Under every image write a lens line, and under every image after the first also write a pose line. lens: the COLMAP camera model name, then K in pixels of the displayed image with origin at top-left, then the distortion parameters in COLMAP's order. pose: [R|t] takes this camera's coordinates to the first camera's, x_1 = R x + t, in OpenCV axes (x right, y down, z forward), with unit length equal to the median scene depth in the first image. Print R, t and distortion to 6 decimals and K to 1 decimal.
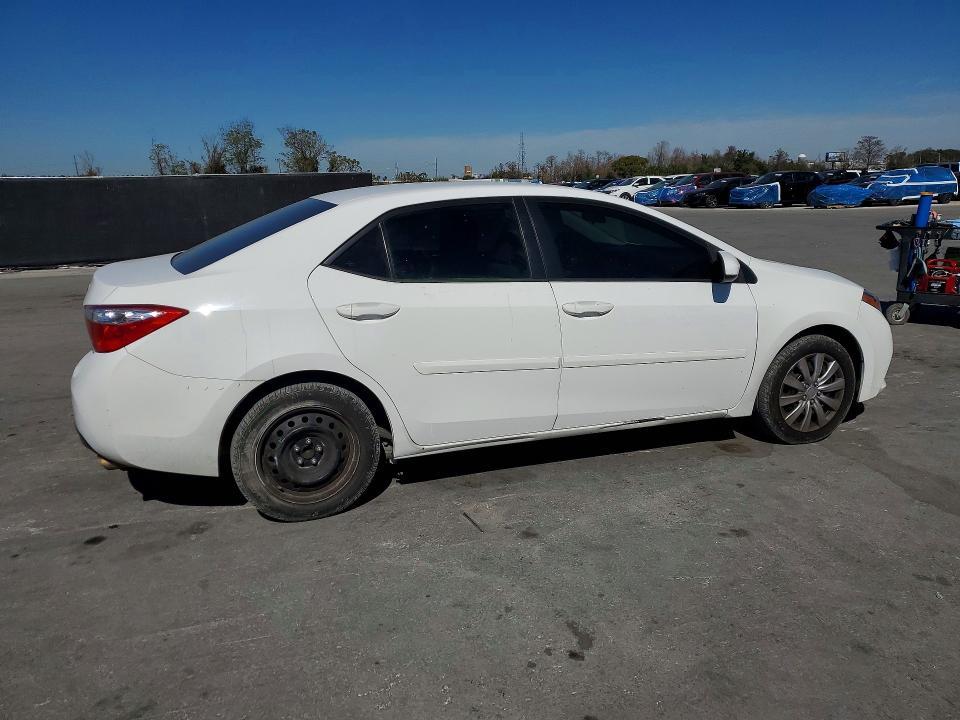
lens RADIAL K [[723.6, 0, 480.0], [0, 723.6, 360.0], [0, 0, 1]] dist [0.032414, -0.003840]
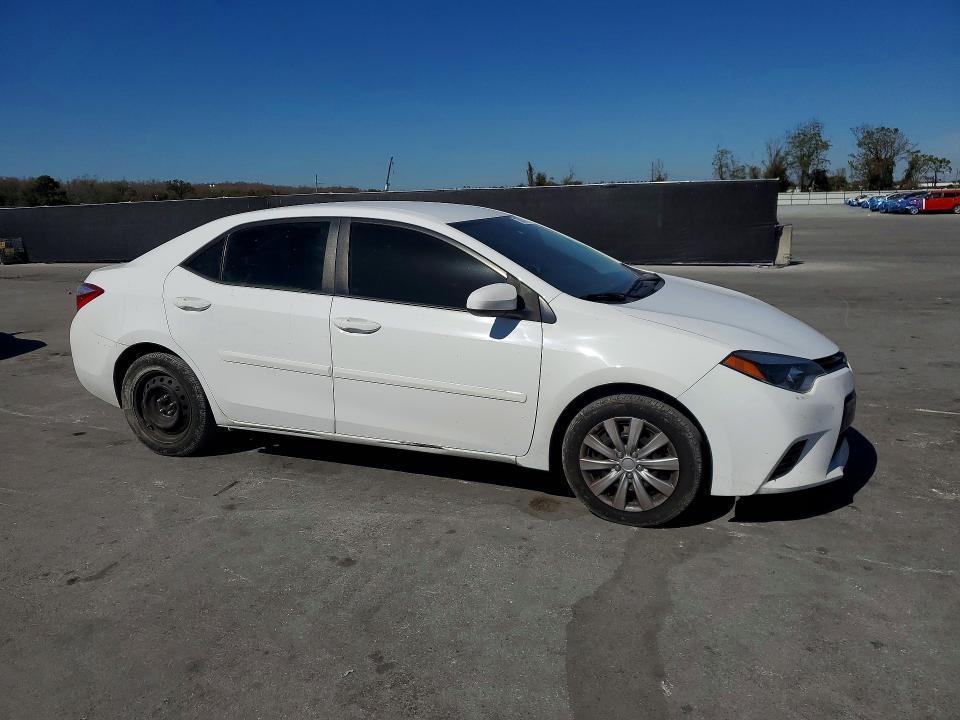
lens RADIAL K [[749.5, 0, 480.0], [0, 749.5, 360.0], [0, 0, 1]] dist [0.005377, 0.008441]
pose [[0.764515, 0.146571, -0.627721, 0.954493], [-0.154598, 0.987076, 0.042191, -0.091974], [0.625792, 0.064788, 0.777294, 0.257084]]
